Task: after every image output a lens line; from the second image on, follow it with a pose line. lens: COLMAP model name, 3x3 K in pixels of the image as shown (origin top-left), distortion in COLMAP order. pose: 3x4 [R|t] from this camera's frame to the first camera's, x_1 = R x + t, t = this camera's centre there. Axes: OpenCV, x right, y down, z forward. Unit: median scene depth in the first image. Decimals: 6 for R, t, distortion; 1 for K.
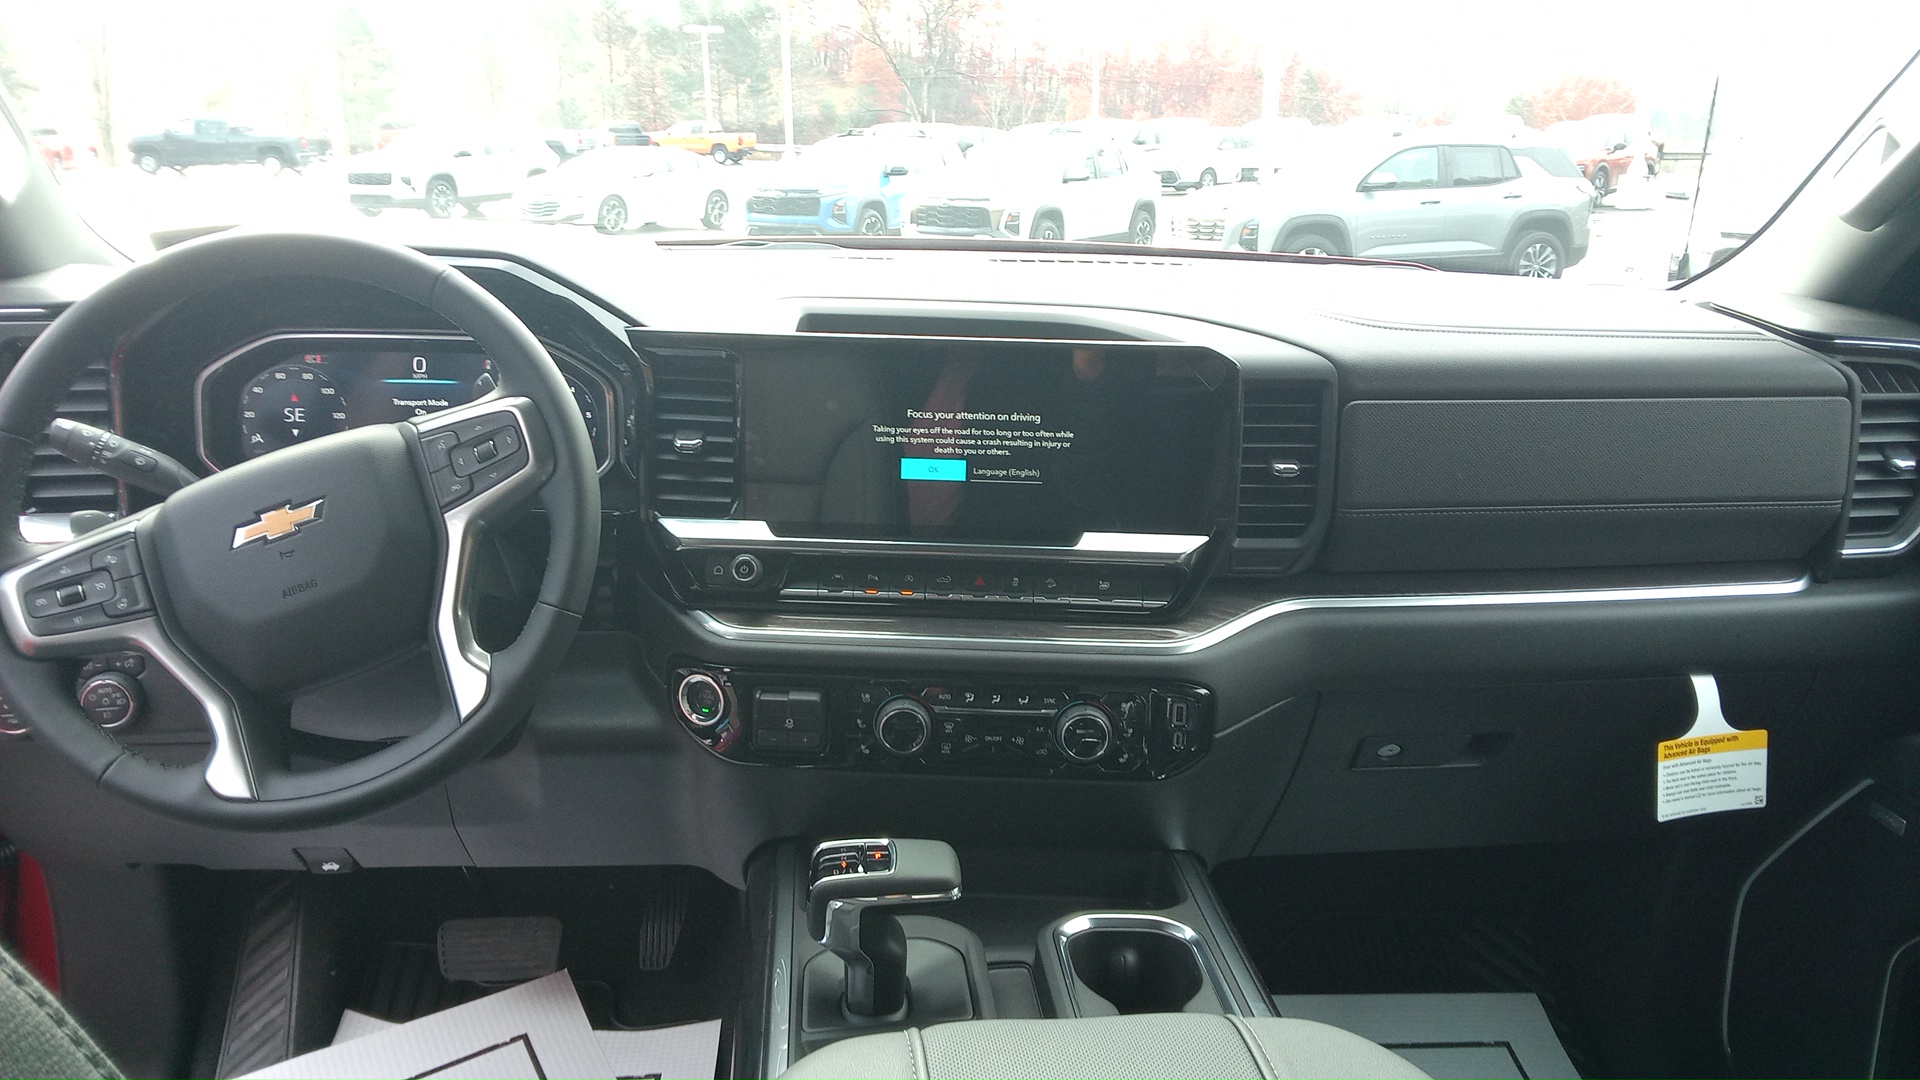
lens RADIAL K [[1408.1, 0, 938.0], [0, 1408.1, 533.3], [0, 0, 1]] dist [0.051638, -0.080913]
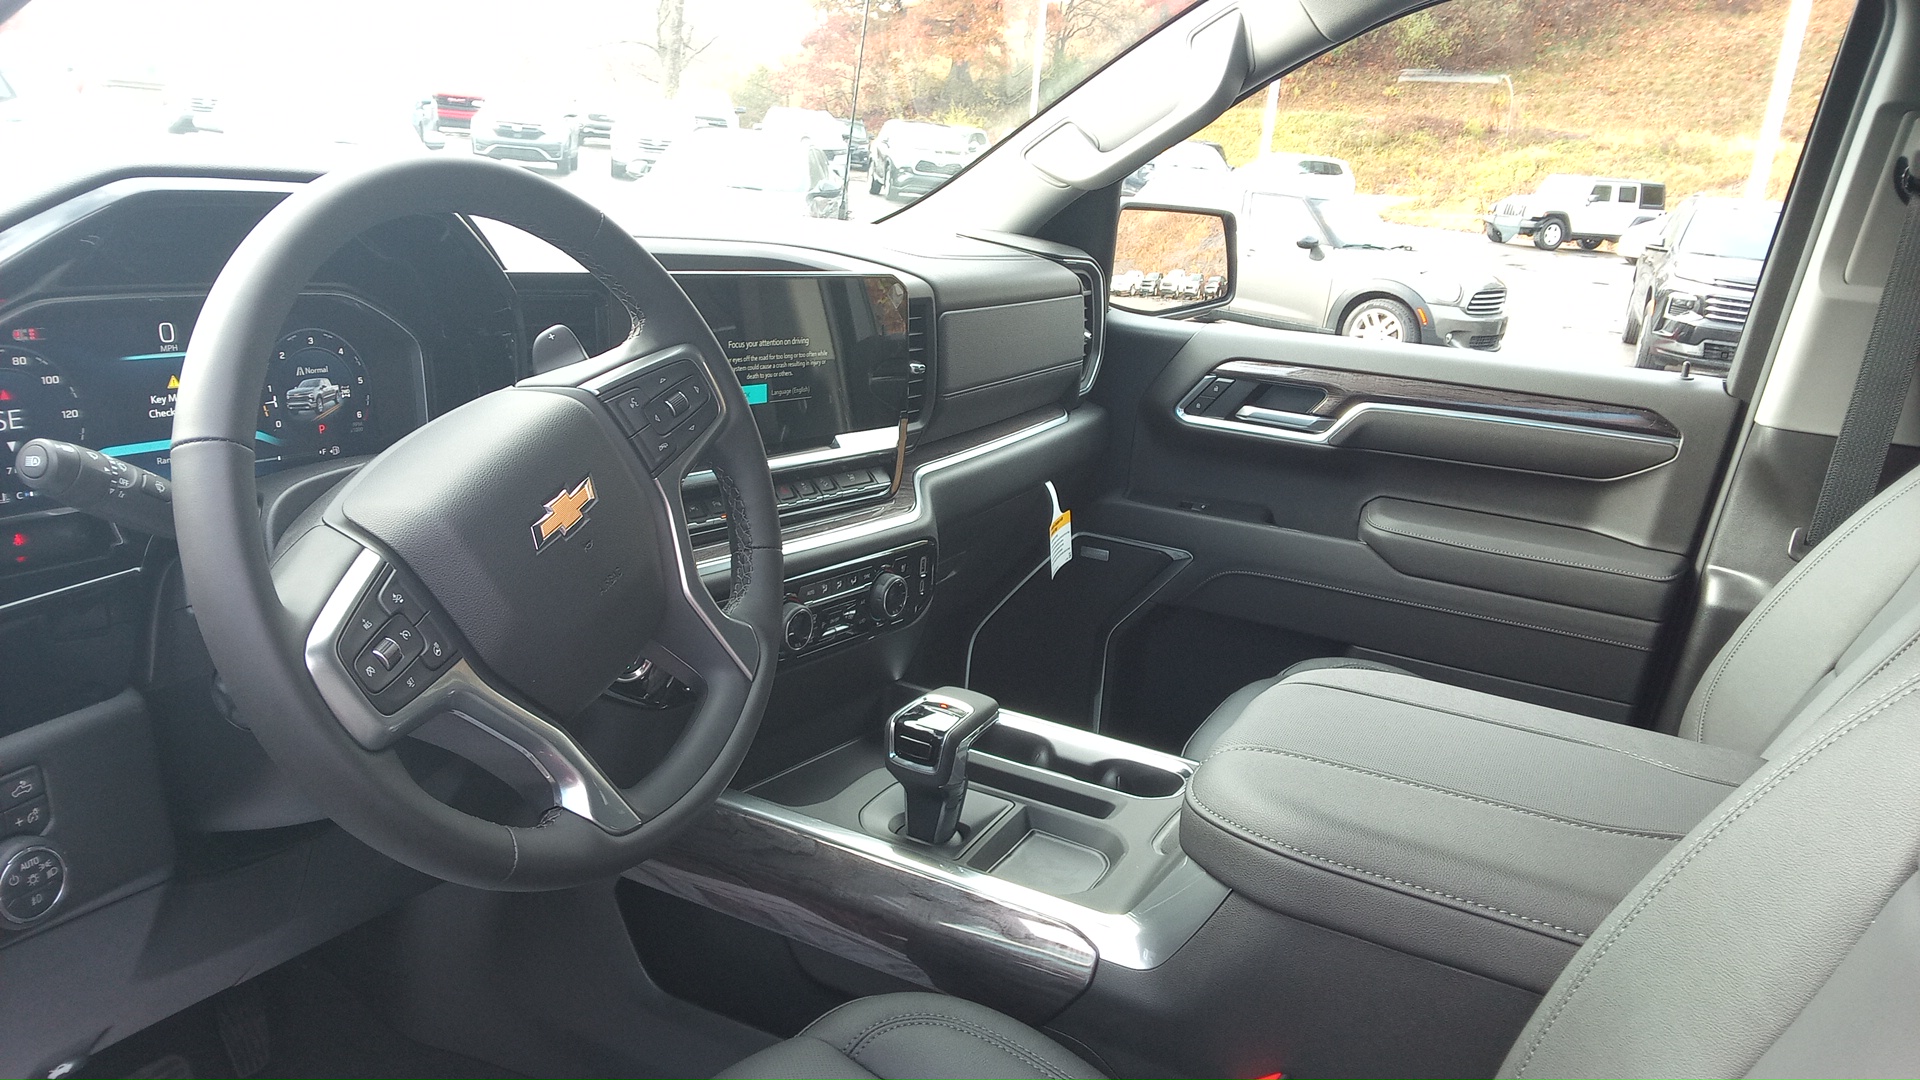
lens RADIAL K [[1408.1, 0, 938.0], [0, 1408.1, 533.3], [0, 0, 1]] dist [0.051638, -0.080913]
pose [[0.526621, -0.182486, 0.830283, -0.851509], [0.145359, 0.981634, 0.123555, -0.053793], [-0.837581, 0.055622, 0.543475, 0.291906]]
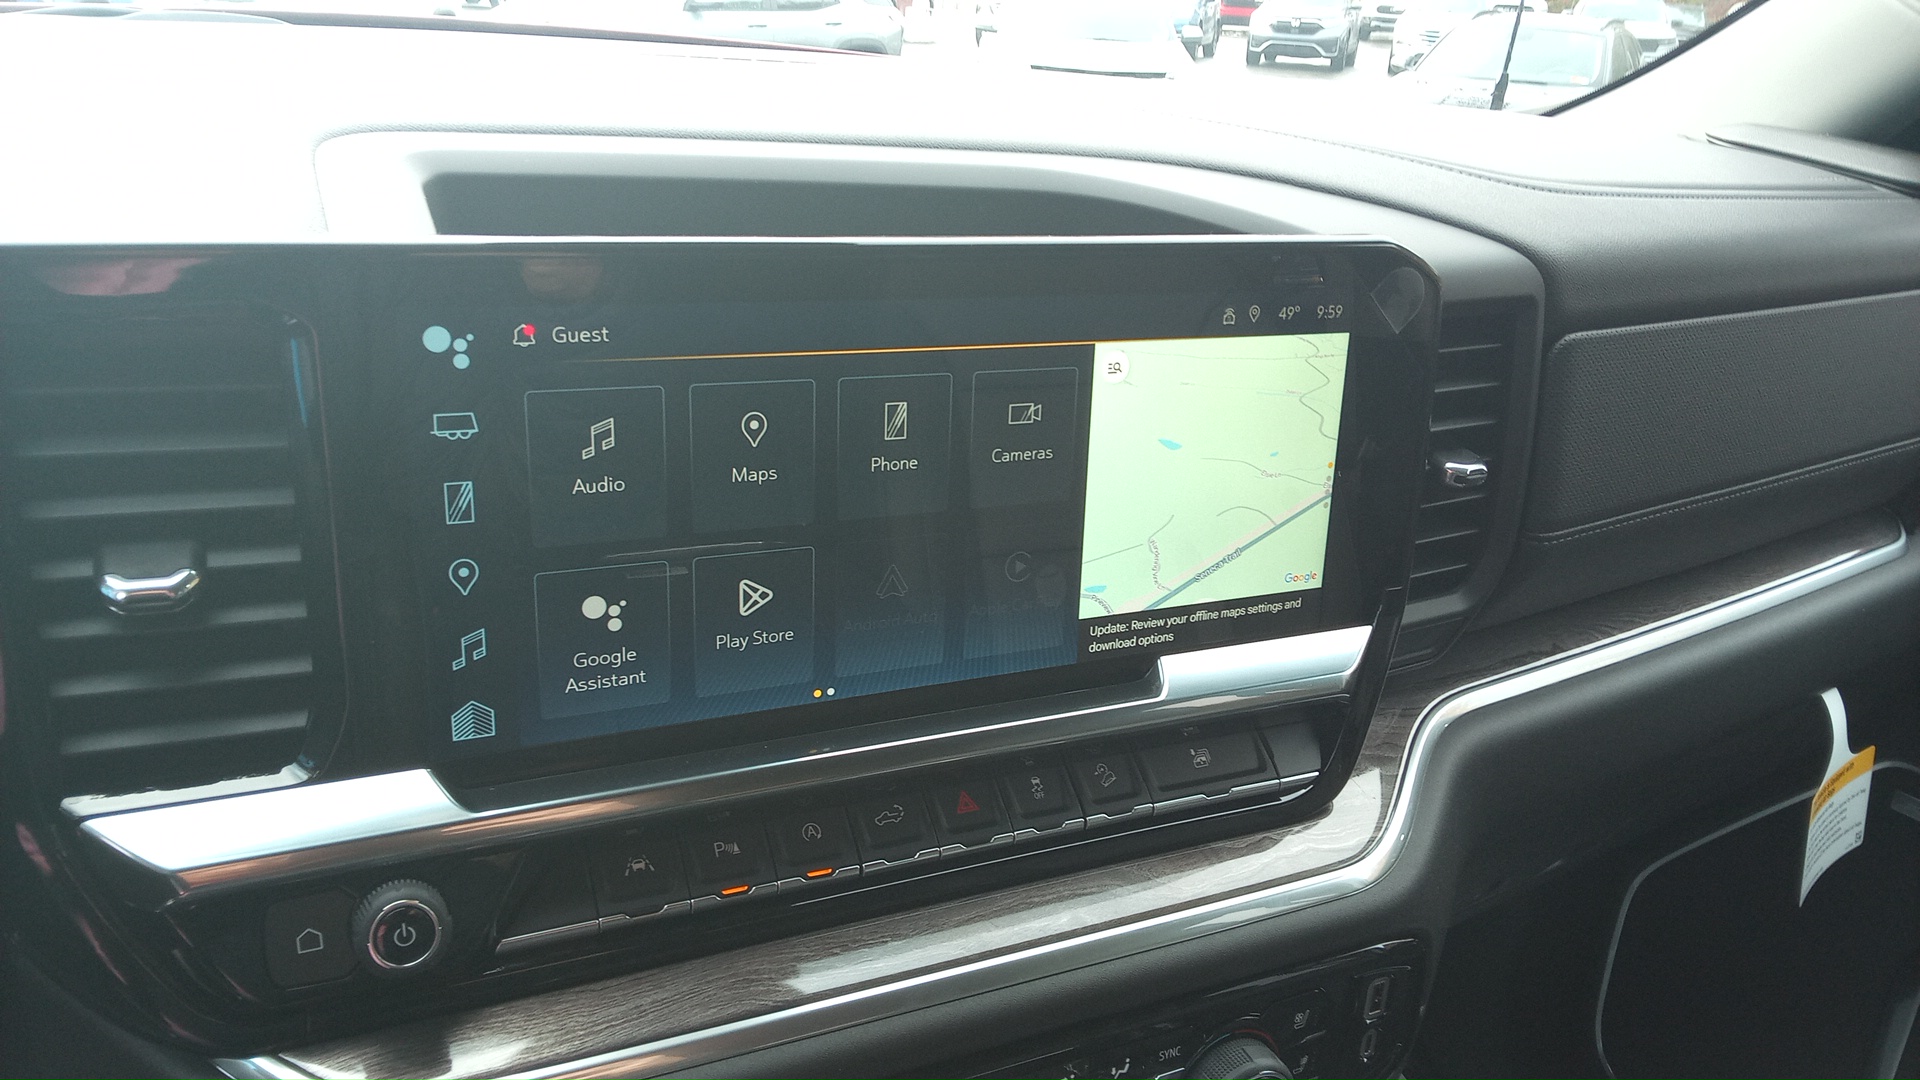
lens RADIAL K [[1408.1, 0, 938.0], [0, 1408.1, 533.3], [0, 0, 1]] dist [0.051638, -0.080913]
pose [[0.880954, -0.125796, 0.456174, -0.166652], [0.073178, 0.988637, 0.131309, -0.106304], [-0.467508, -0.082295, 0.880150, 0.634659]]
